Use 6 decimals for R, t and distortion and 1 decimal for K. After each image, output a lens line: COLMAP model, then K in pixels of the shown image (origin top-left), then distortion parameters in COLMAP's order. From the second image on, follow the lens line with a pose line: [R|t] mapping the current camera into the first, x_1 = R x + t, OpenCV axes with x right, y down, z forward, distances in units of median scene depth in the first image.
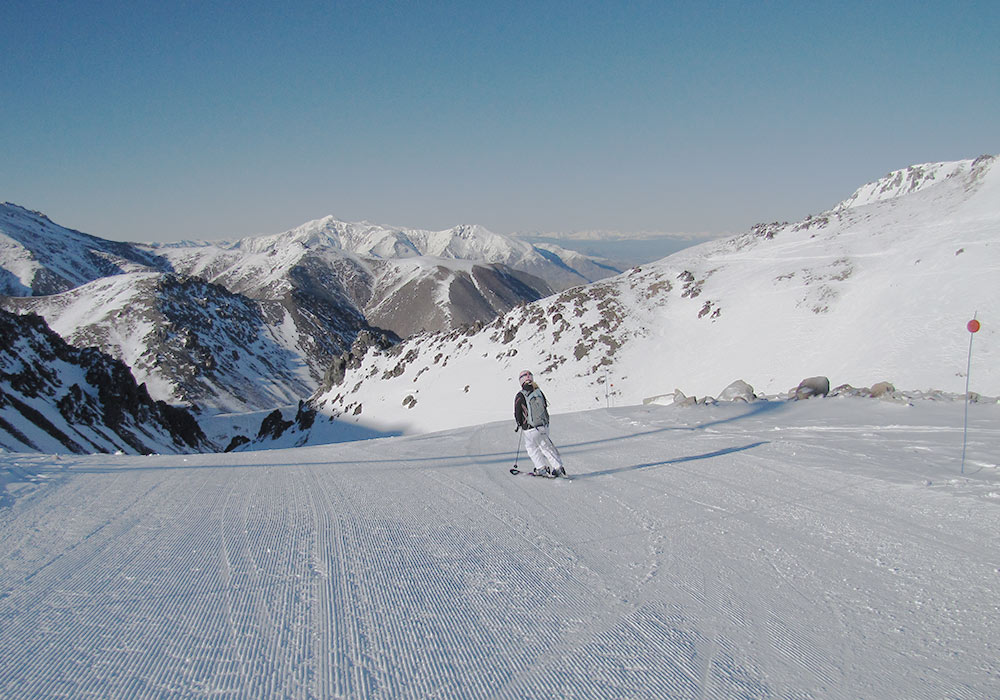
lens RADIAL K [[1029.6, 0, 516.1], [0, 1029.6, 388.6], [0, 0, 1]] dist [-0.128081, 0.028603]
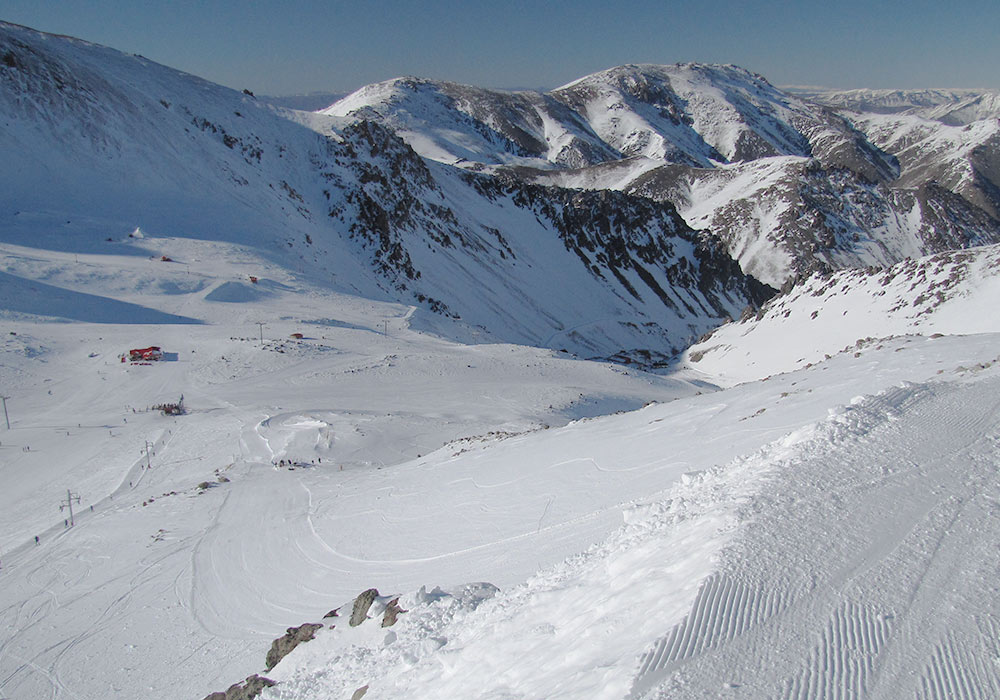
lens RADIAL K [[1029.6, 0, 516.1], [0, 1029.6, 388.6], [0, 0, 1]] dist [-0.128081, 0.028603]
pose [[0.765157, 0.200230, -0.611917, 0.185357], [-0.106184, 0.976643, 0.186799, -0.042610], [0.635027, -0.077955, 0.768546, -0.161289]]
